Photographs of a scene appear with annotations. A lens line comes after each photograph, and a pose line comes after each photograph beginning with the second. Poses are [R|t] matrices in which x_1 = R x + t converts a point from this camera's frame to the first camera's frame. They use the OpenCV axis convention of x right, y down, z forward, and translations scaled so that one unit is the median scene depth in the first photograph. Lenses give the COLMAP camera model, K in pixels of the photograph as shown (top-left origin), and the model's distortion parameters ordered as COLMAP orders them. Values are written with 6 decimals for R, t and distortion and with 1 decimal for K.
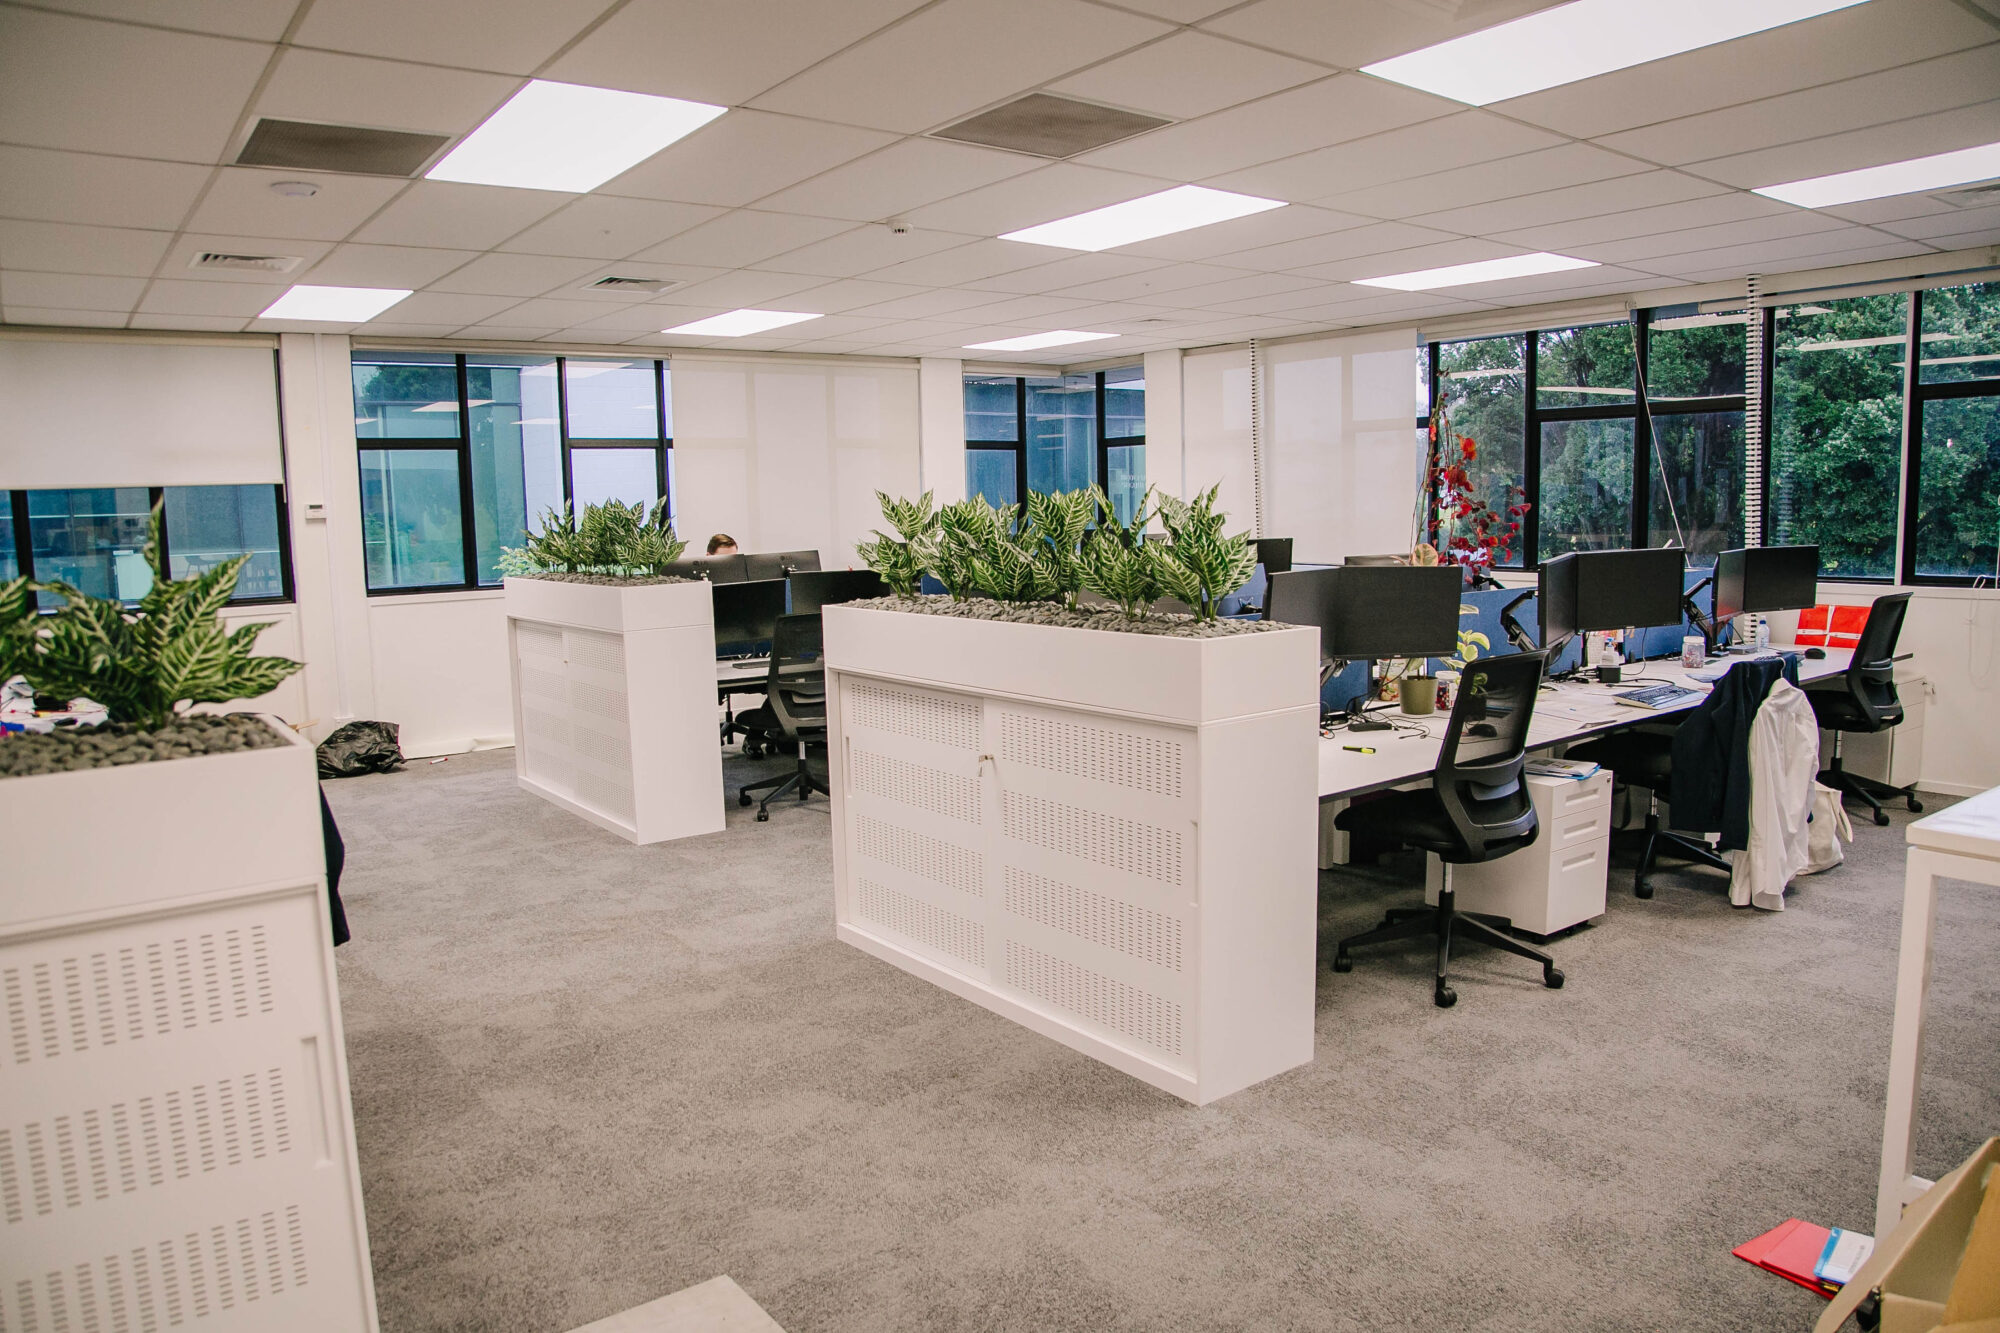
lens RADIAL K [[1323.5, 0, 997.7], [0, 1323.5, 663.8], [0, 0, 1]] dist [0.000502, 0.000000]
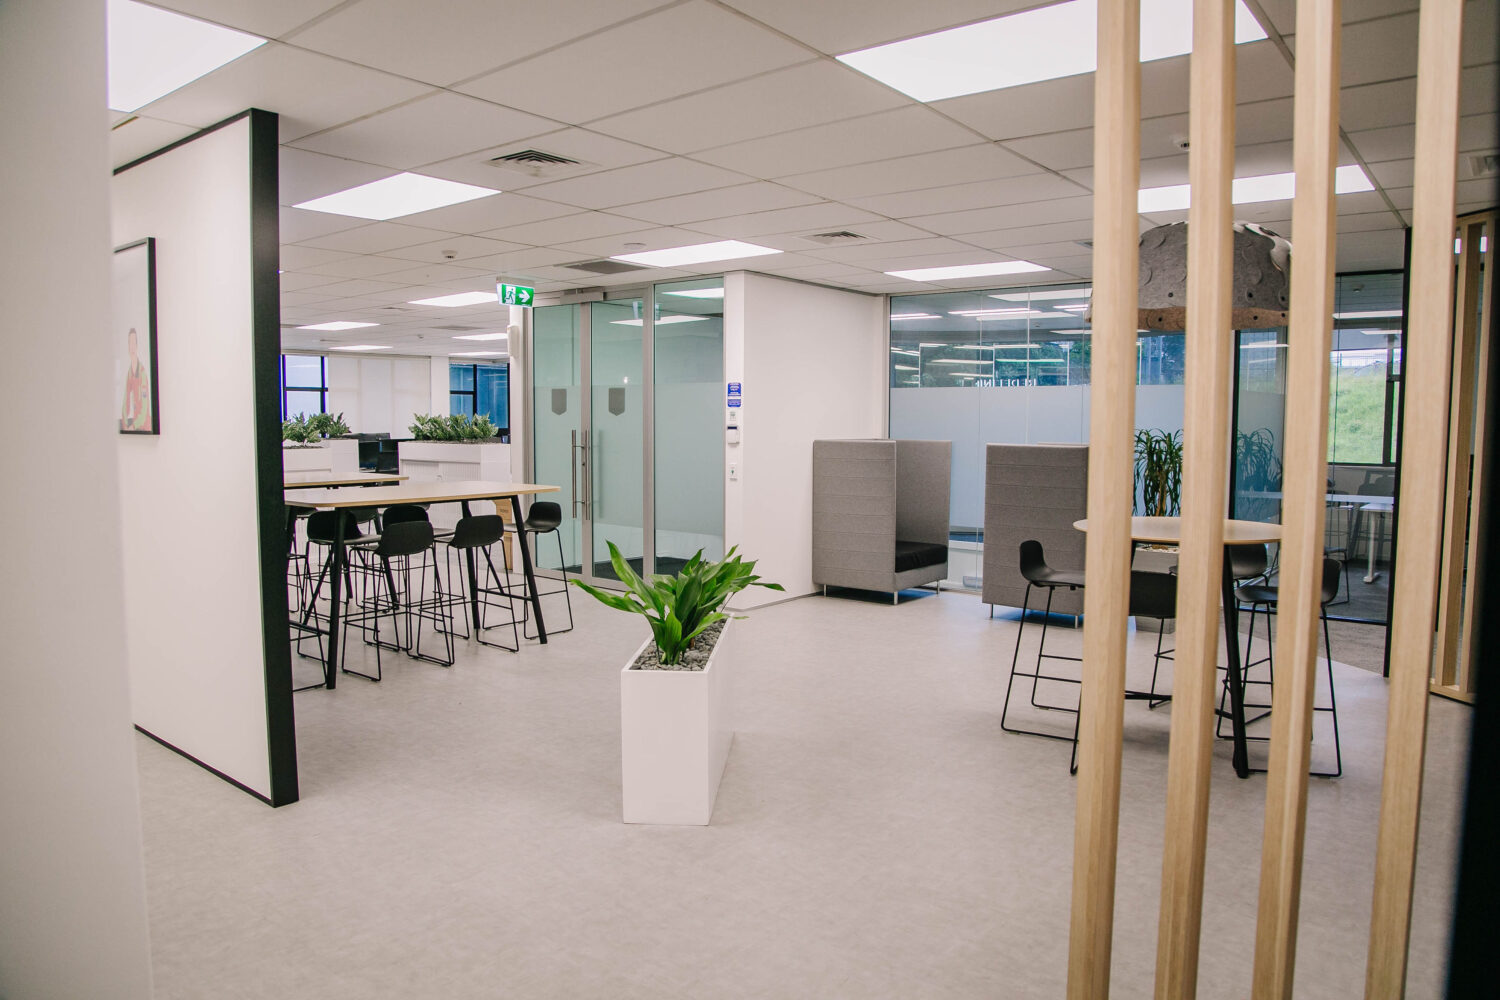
lens RADIAL K [[992.7, 0, 752.5], [0, 992.7, 495.0], [0, 0, 1]] dist [0.000502, 0.000000]
pose [[0.973441, -0.012769, 0.228583, 0.105705], [0.020544, 0.999287, -0.031669, 0.111102], [-0.228016, 0.035524, 0.973009, -1.029469]]
